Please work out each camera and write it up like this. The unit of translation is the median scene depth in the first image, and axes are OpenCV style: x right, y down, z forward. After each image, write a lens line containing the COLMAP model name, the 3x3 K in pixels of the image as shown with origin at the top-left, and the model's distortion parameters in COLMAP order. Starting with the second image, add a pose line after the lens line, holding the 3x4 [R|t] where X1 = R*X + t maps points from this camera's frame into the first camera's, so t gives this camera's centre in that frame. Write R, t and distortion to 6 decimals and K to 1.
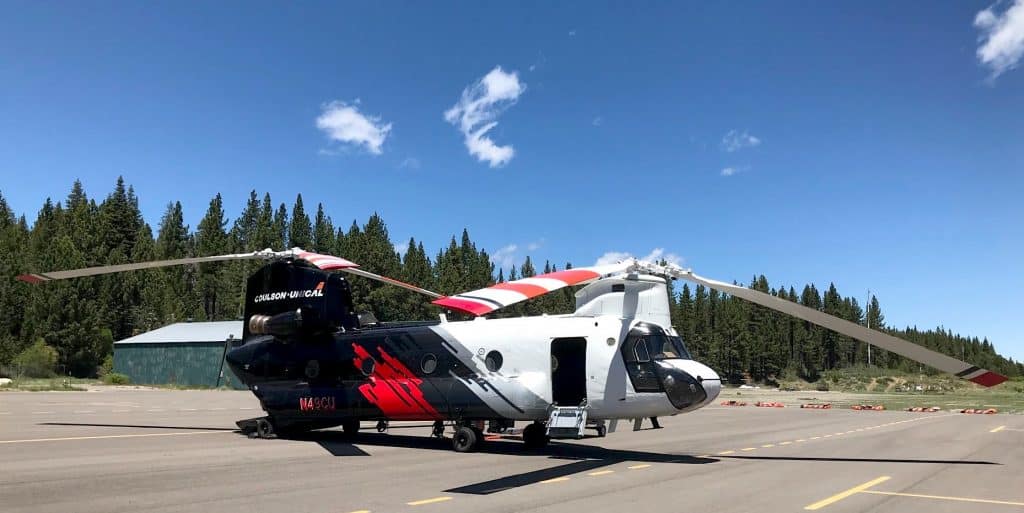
lens RADIAL K [[890.6, 0, 512.0], [0, 890.6, 256.5], [0, 0, 1]] dist [0.019835, -0.002872]
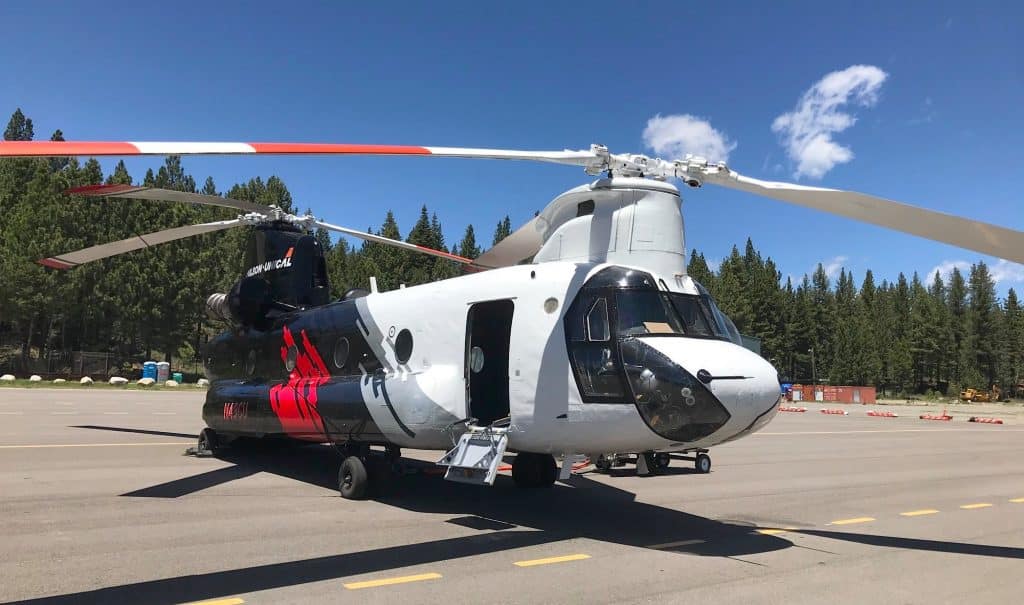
lens RADIAL K [[835.3, 0, 512.0], [0, 835.3, 278.9], [0, 0, 1]] dist [-0.002708, -0.002399]
pose [[0.936737, -0.032435, -0.348529, 0.252334], [0.034032, 0.999420, -0.001541, 0.077672], [0.348376, -0.010417, 0.937297, 0.517115]]
